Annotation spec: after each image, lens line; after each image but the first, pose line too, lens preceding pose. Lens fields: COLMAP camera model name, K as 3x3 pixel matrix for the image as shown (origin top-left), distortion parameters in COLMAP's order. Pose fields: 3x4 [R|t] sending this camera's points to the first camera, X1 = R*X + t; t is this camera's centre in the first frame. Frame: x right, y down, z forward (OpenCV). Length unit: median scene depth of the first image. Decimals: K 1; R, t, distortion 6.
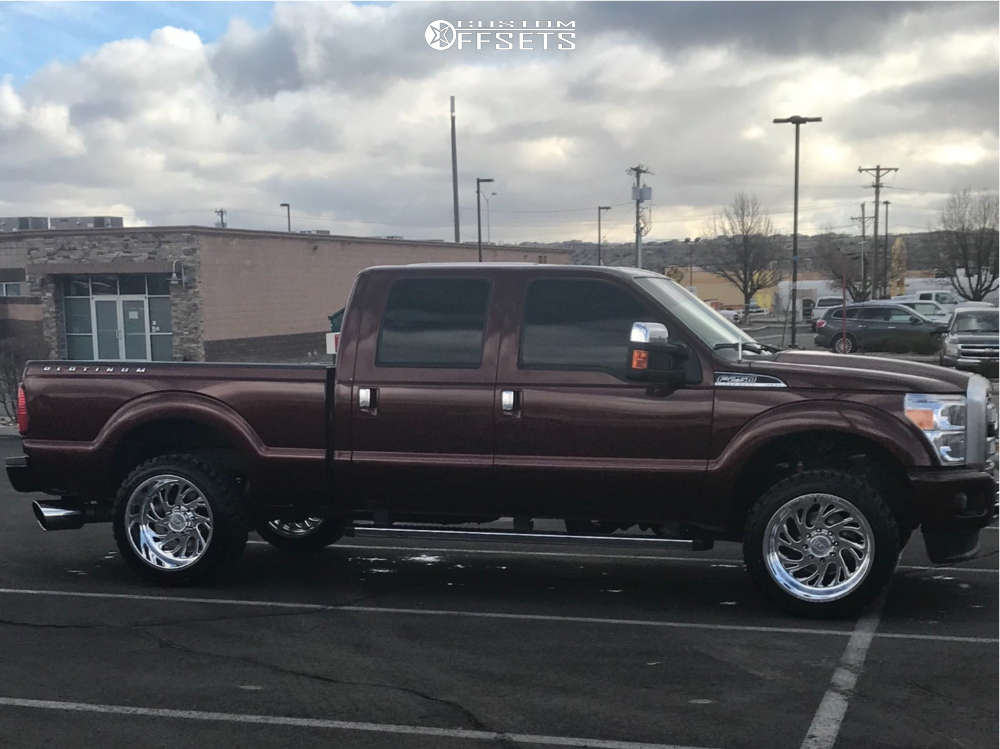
lens RADIAL K [[1645.2, 0, 500.0], [0, 1645.2, 374.5], [0, 0, 1]] dist [0.034174, 0.093423]
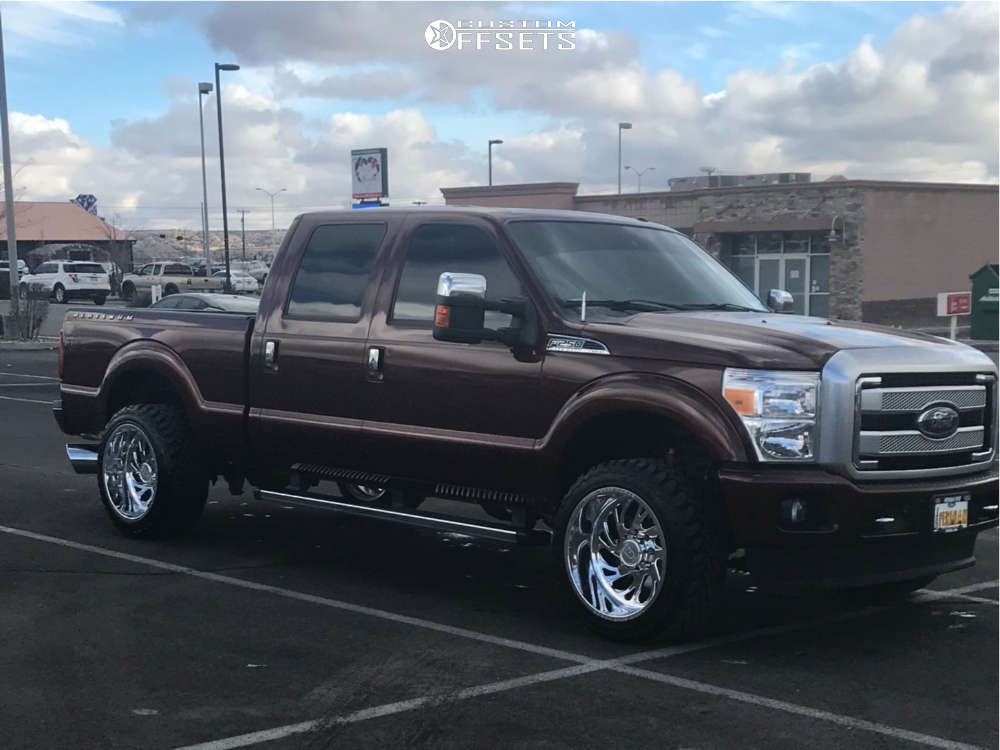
lens RADIAL K [[1641.0, 0, 500.0], [0, 1641.0, 375.0], [0, 0, 1]] dist [0.690976, -3.957754]
pose [[0.874607, 0.041701, -0.483035, 0.106355], [-0.030866, 0.999062, 0.030363, -0.001121], [0.483848, -0.011646, 0.875074, 0.051873]]
